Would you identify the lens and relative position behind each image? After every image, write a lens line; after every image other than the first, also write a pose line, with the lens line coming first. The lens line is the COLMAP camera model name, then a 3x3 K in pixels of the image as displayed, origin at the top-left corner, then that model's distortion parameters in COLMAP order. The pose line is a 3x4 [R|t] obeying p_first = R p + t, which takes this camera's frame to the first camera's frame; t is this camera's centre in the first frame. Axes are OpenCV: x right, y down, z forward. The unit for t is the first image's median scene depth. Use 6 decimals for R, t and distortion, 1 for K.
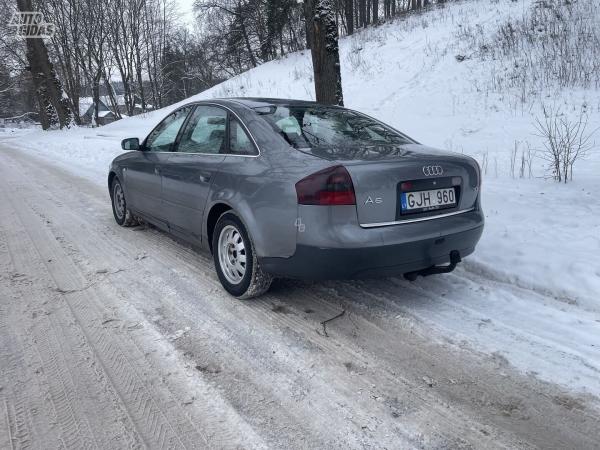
lens RADIAL K [[460.3, 0, 294.0], [0, 460.3, 205.7], [0, 0, 1]] dist [0.081520, -0.121880]
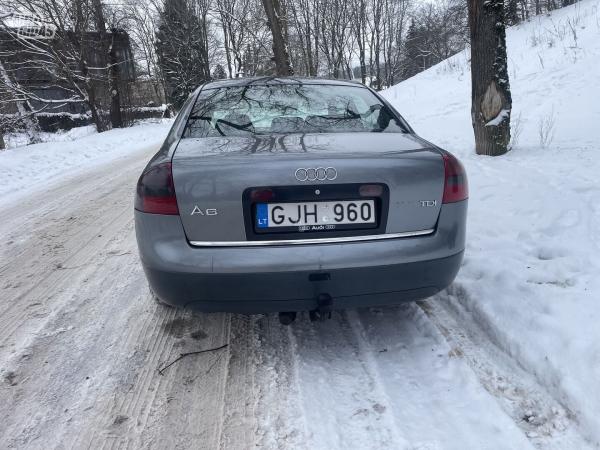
lens RADIAL K [[460.3, 0, 294.0], [0, 460.3, 205.7], [0, 0, 1]] dist [0.081520, -0.121880]
pose [[0.873287, 0.075319, -0.481349, 0.565818], [-0.054958, 0.996901, 0.056281, -0.061221], [0.484096, -0.022696, 0.874720, 0.358586]]
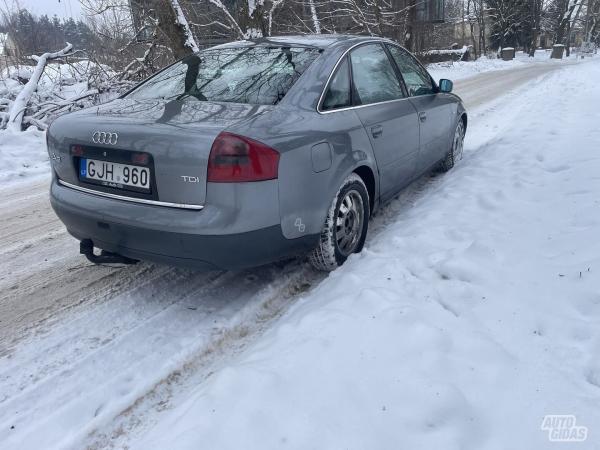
lens RADIAL K [[460.3, 0, 294.0], [0, 460.3, 205.7], [0, 0, 1]] dist [0.081520, -0.121880]
pose [[0.387421, 0.263612, -0.883410, 1.088651], [-0.125544, 0.964406, 0.232723, -0.178629], [0.913315, 0.020745, 0.406726, 0.911467]]
